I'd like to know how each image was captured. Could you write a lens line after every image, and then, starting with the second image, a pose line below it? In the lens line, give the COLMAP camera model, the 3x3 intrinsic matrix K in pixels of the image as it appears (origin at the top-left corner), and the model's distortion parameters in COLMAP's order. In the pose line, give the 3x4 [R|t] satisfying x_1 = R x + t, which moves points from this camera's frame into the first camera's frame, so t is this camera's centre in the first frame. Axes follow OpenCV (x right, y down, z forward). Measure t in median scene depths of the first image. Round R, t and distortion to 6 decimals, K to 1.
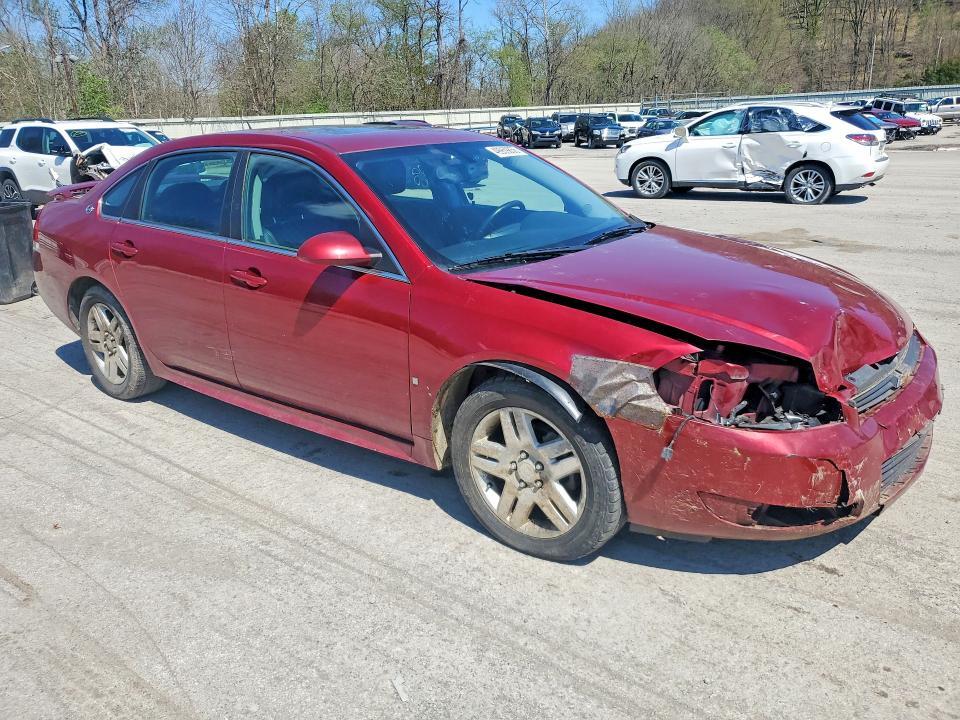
lens RADIAL K [[766.6, 0, 481.4], [0, 766.6, 365.1], [0, 0, 1]] dist [0.003262, 0.015381]
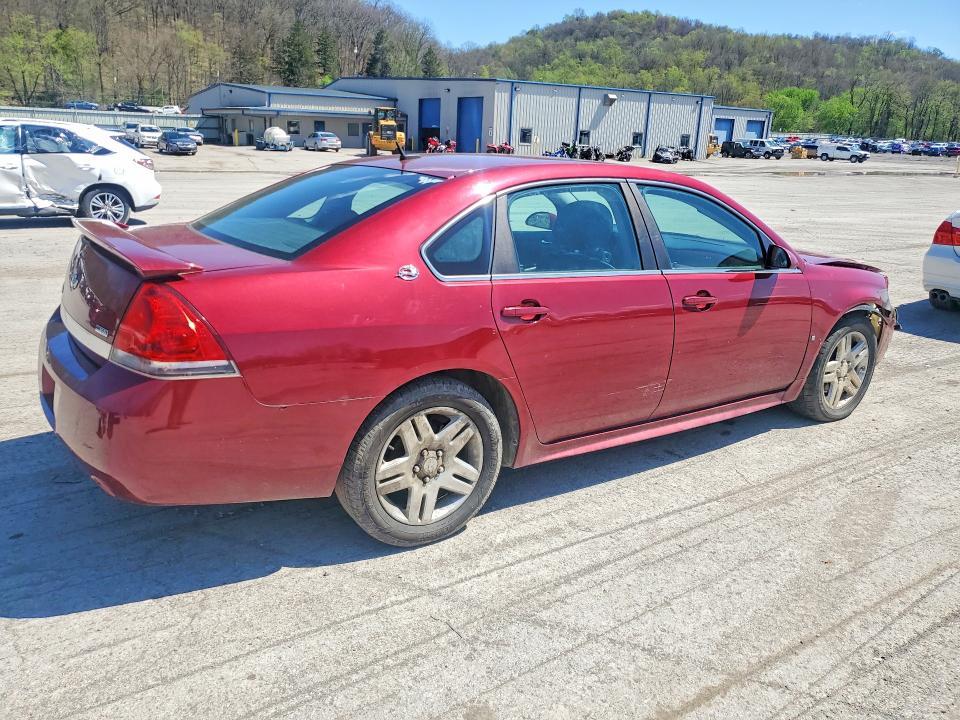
lens RADIAL K [[744.8, 0, 473.2], [0, 744.8, 359.9], [0, 0, 1]] dist [0.004938, 0.013764]
pose [[0.303834, -0.222494, 0.926381, -0.377163], [0.245258, 0.957844, 0.149611, -0.072978], [-0.920616, 0.181746, 0.345594, 0.258696]]
